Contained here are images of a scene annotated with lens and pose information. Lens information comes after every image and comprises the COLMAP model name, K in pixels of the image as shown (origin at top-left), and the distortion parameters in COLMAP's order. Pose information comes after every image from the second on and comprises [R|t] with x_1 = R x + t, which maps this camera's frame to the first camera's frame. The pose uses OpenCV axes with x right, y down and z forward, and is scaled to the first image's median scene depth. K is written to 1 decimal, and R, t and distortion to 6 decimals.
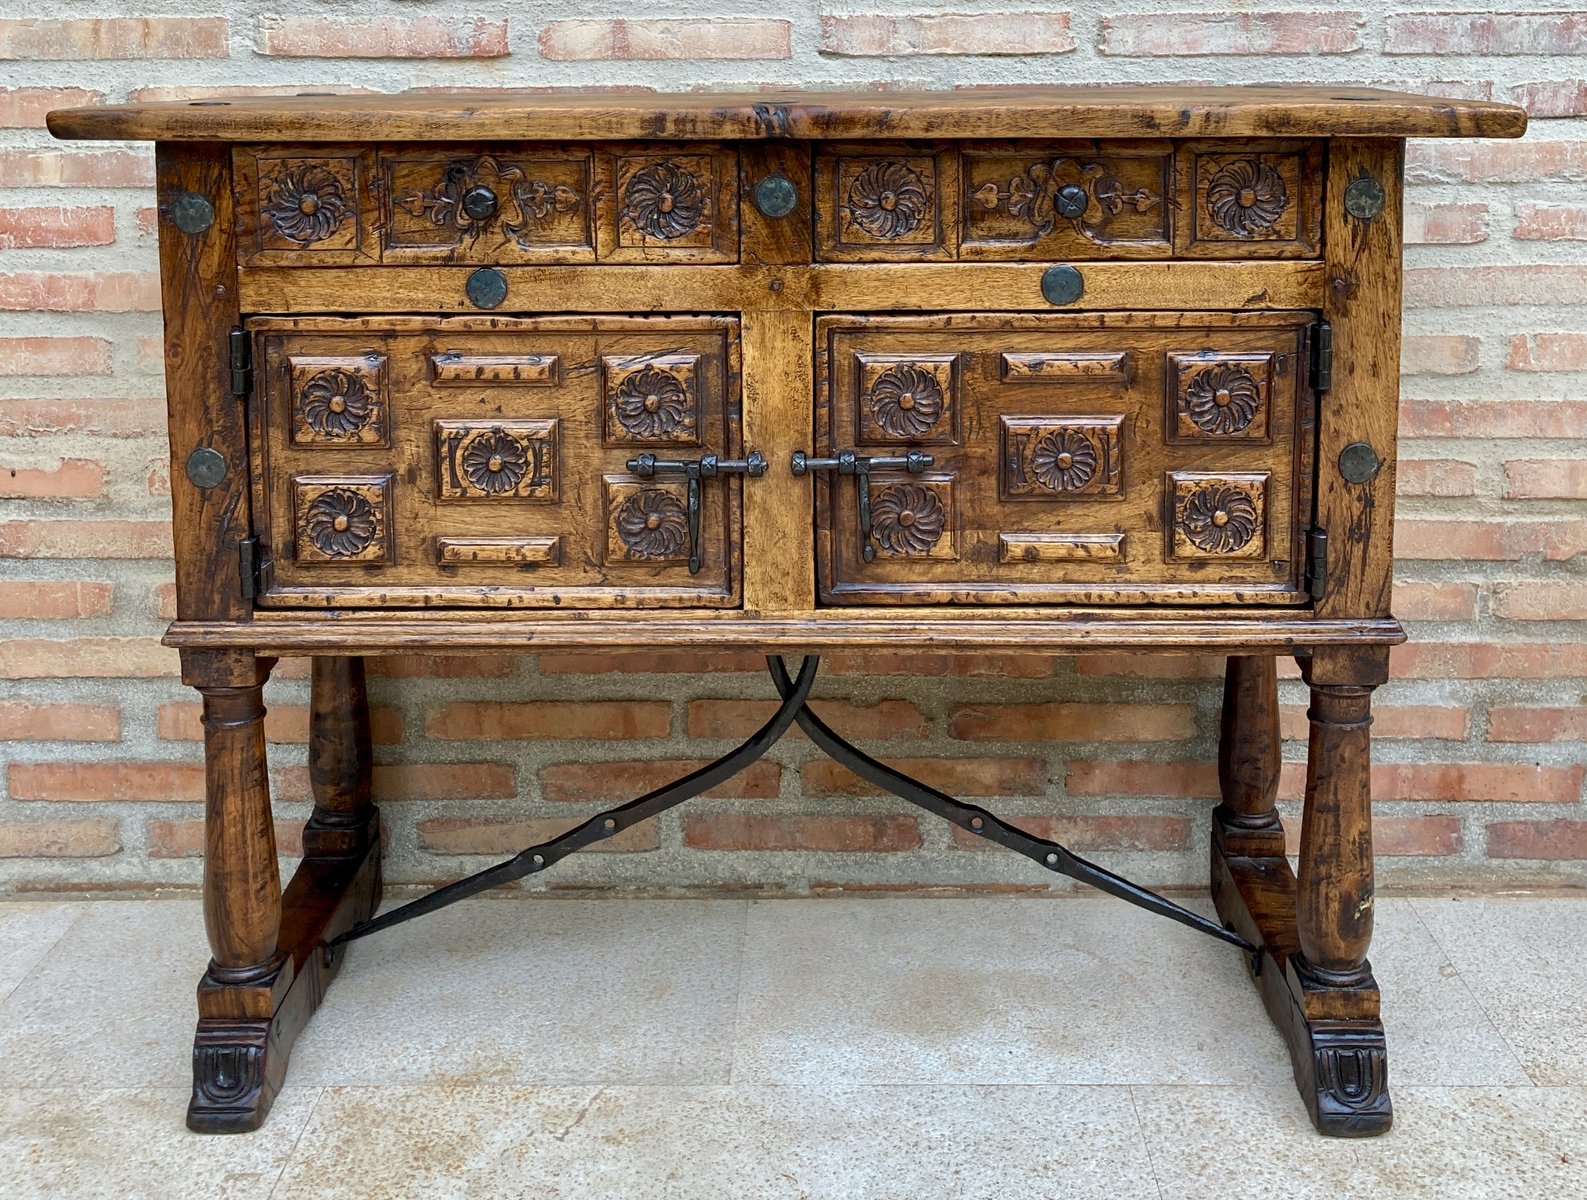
lens RADIAL K [[1791.6, 0, 818.3], [0, 1791.6, 277.2], [0, 0, 1]] dist [0.003997, 0.000000]
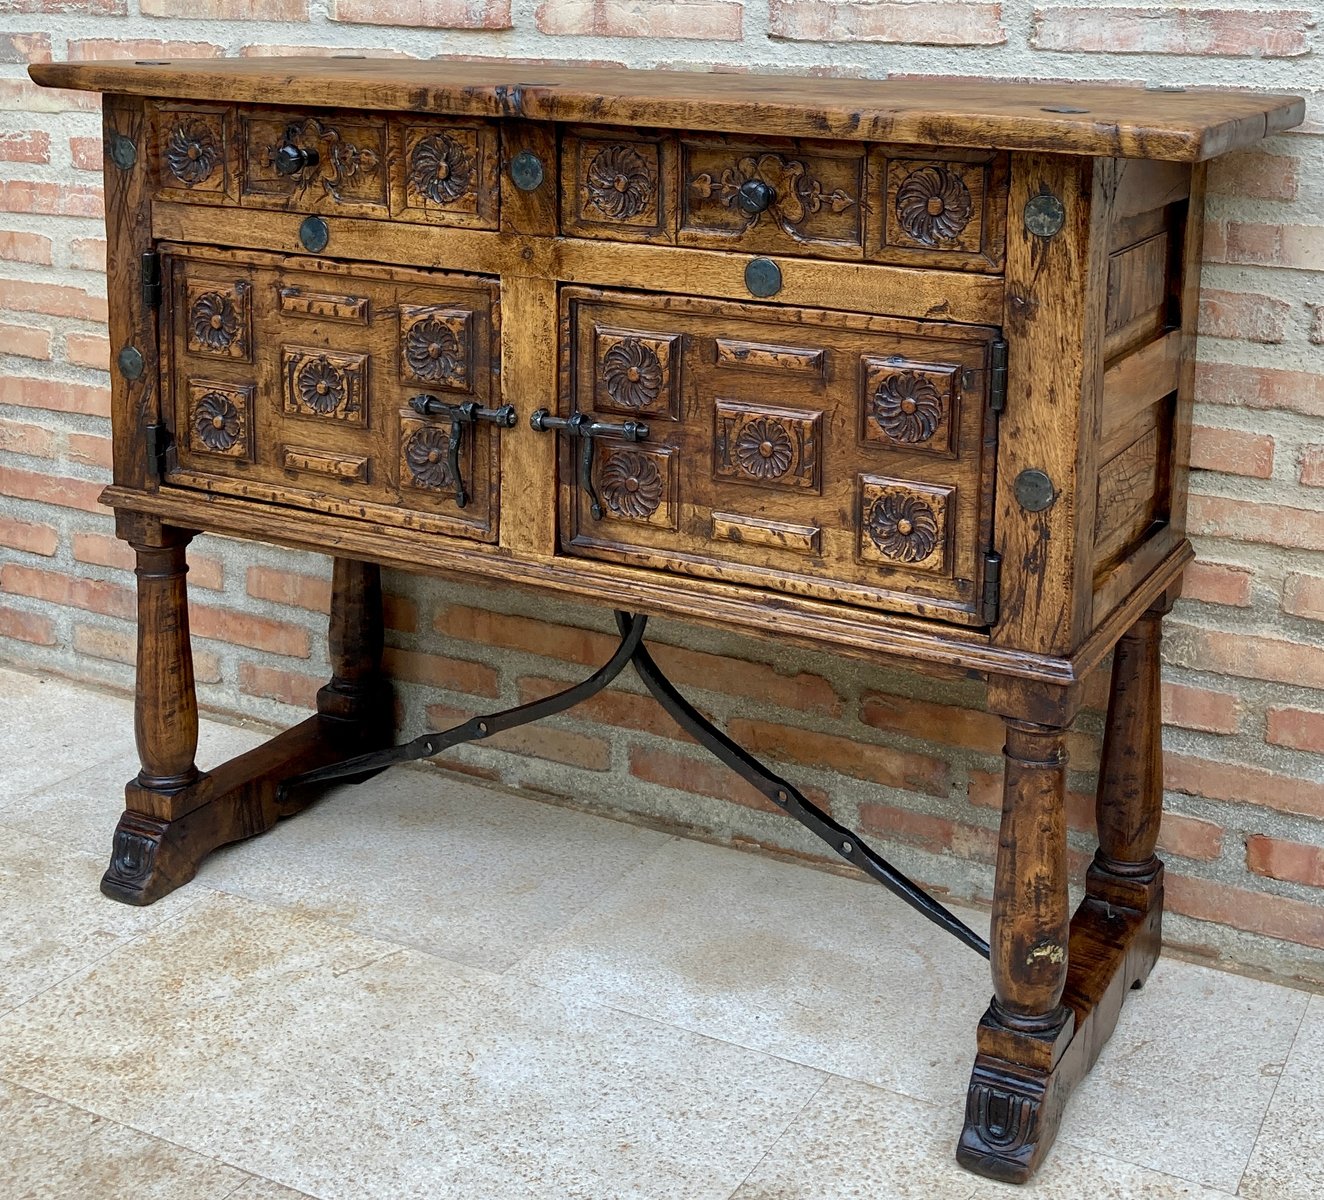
lens RADIAL K [[1883.7, 0, 743.5], [0, 1883.7, 310.4], [0, 0, 1]] dist [0.031609, 0.000000]
pose [[0.895846, 0.098870, -0.433225, 0.517351], [-0.080937, 0.994930, 0.059696, -0.035741], [0.436931, -0.018415, 0.899307, 0.023704]]
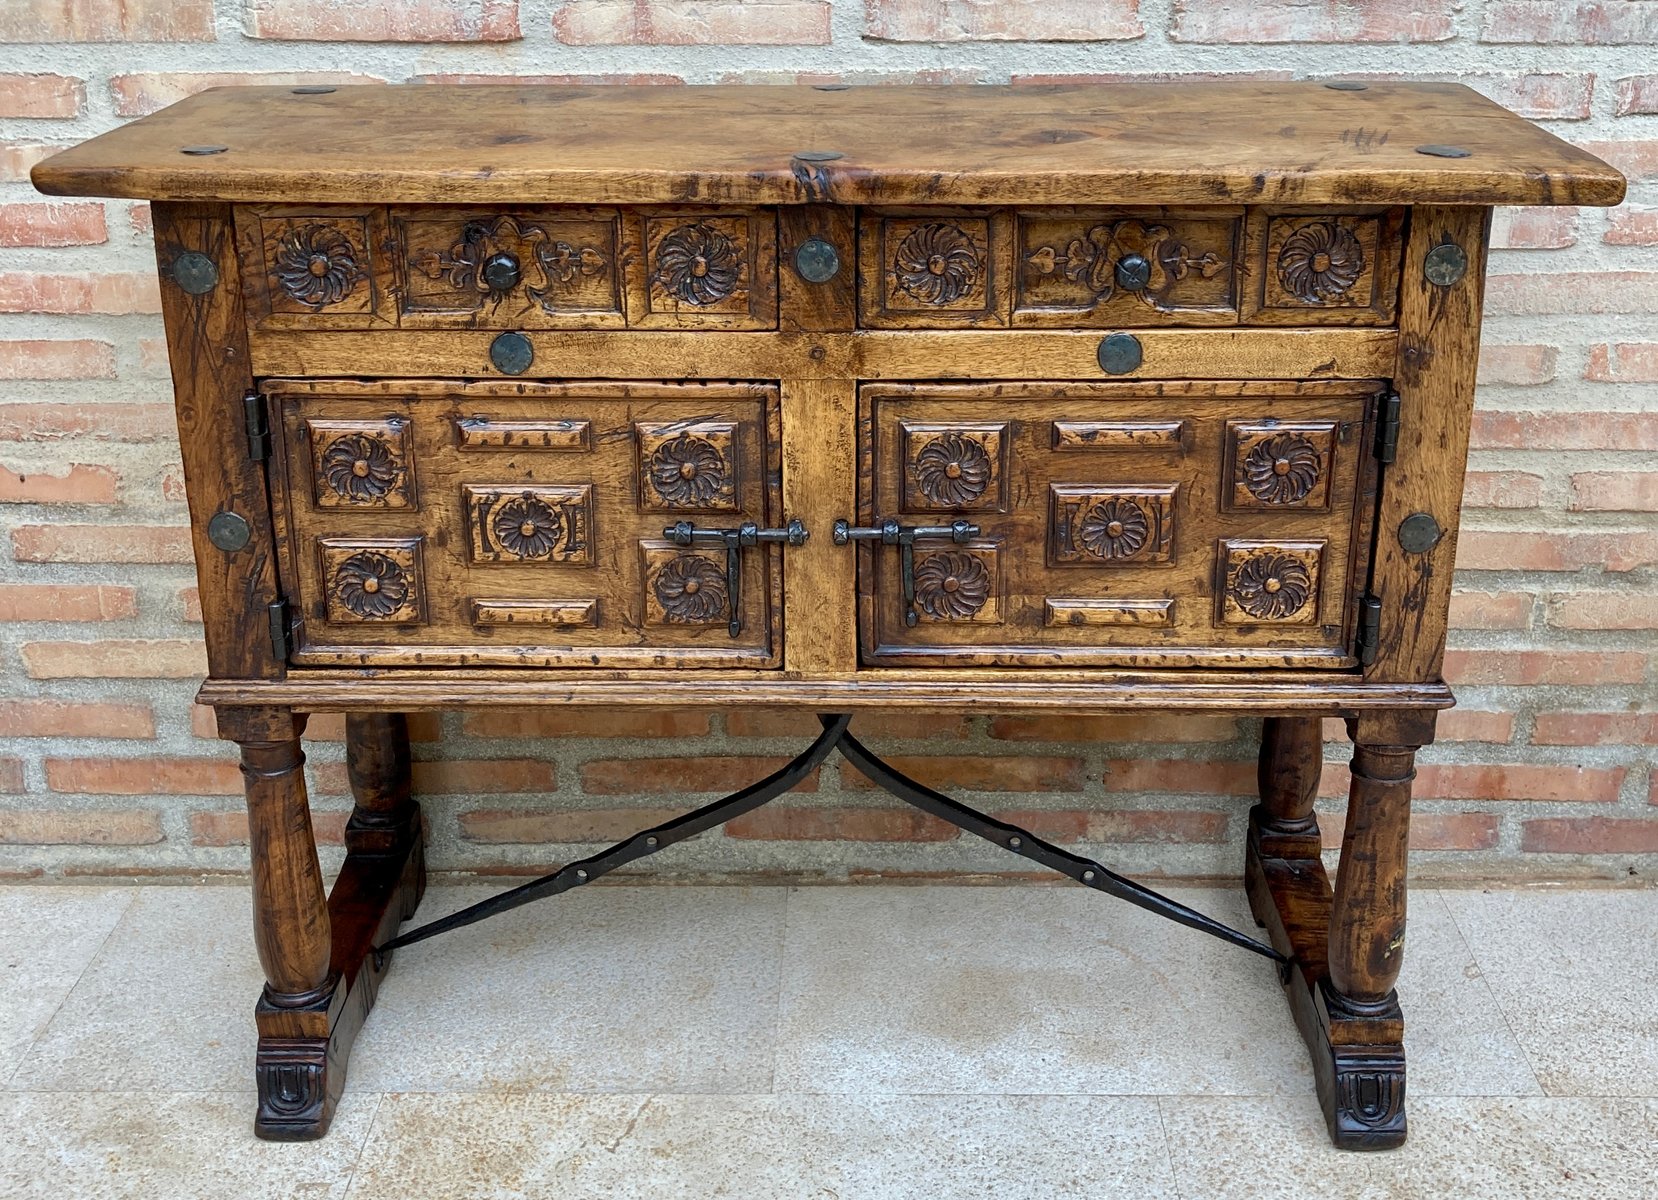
lens RADIAL K [[1908.7, 0, 852.4], [0, 1908.7, 488.1], [0, 0, 1]] dist [0.004778, 0.000000]
pose [[0.999995, 0.003143, 0.000728, -0.004863], [-0.003226, 0.973732, 0.227673, -0.135879], [0.000007, -0.227674, 0.973737, 0.000897]]
